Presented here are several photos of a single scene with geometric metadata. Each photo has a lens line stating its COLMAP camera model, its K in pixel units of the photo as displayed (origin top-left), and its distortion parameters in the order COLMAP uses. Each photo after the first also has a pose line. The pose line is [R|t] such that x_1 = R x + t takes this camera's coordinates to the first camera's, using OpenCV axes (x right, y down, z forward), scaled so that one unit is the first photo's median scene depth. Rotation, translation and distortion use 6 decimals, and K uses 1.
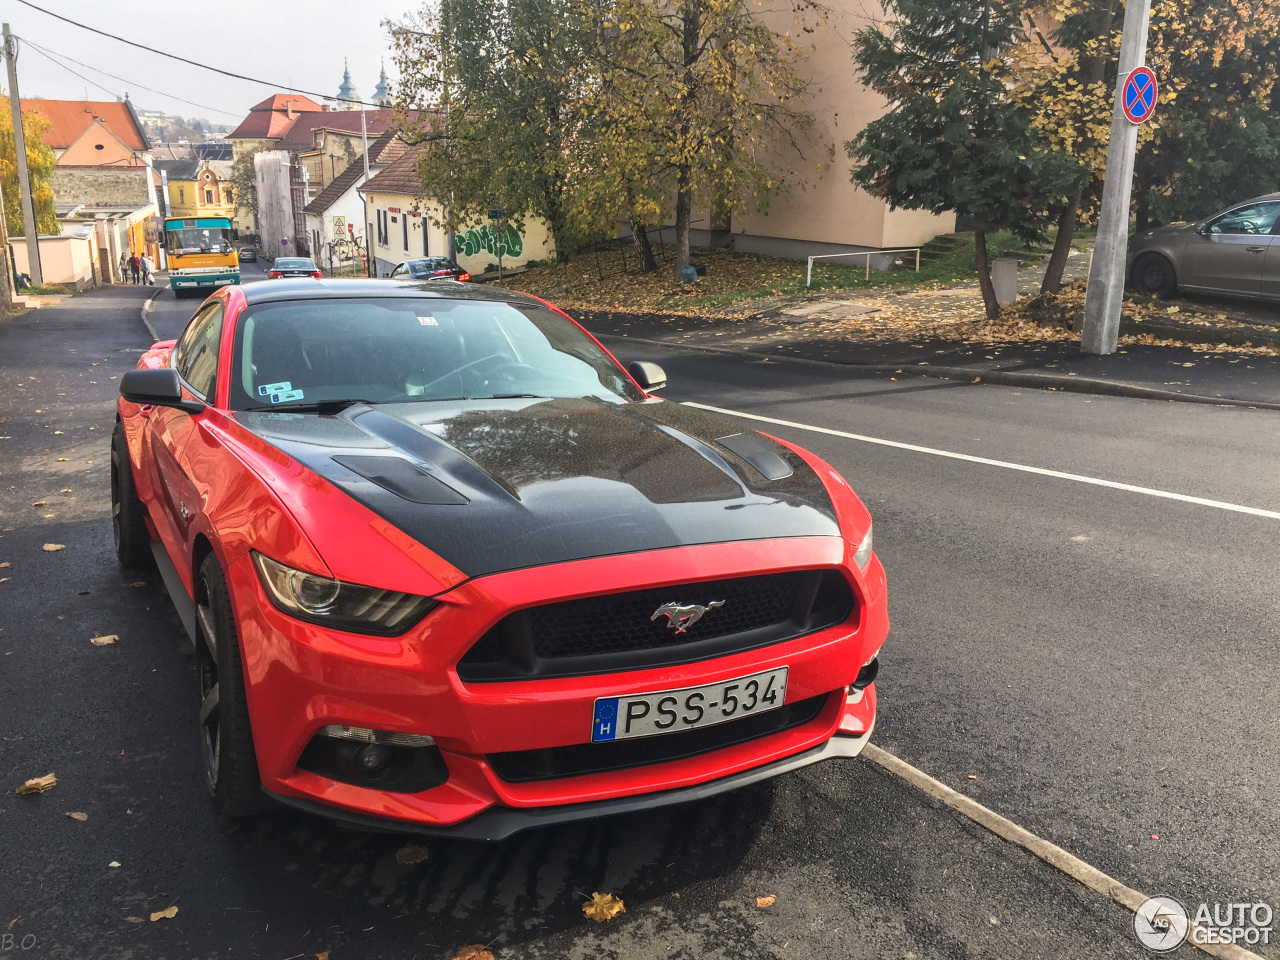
lens RADIAL K [[1109.1, 0, 671.0], [0, 1109.1, 480.3], [0, 0, 1]] dist [0.171672, -0.247842]
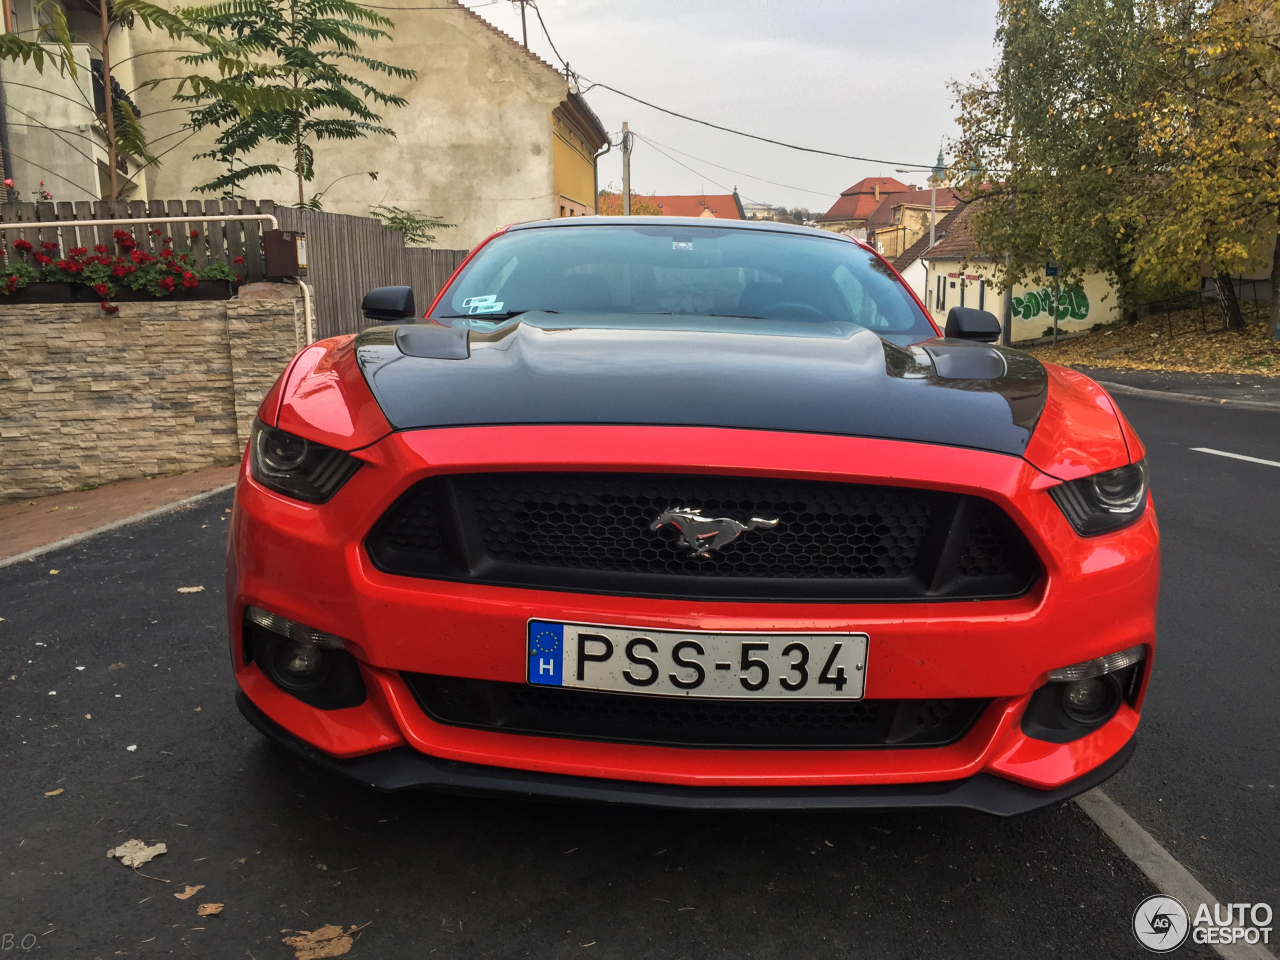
lens RADIAL K [[1109.1, 0, 671.0], [0, 1109.1, 480.3], [0, 0, 1]] dist [0.171672, -0.247842]
pose [[0.873658, 0.068317, -0.481720, 0.307437], [-0.102998, 0.993623, -0.045884, 0.121189], [0.475513, 0.089703, 0.875123, 0.389802]]
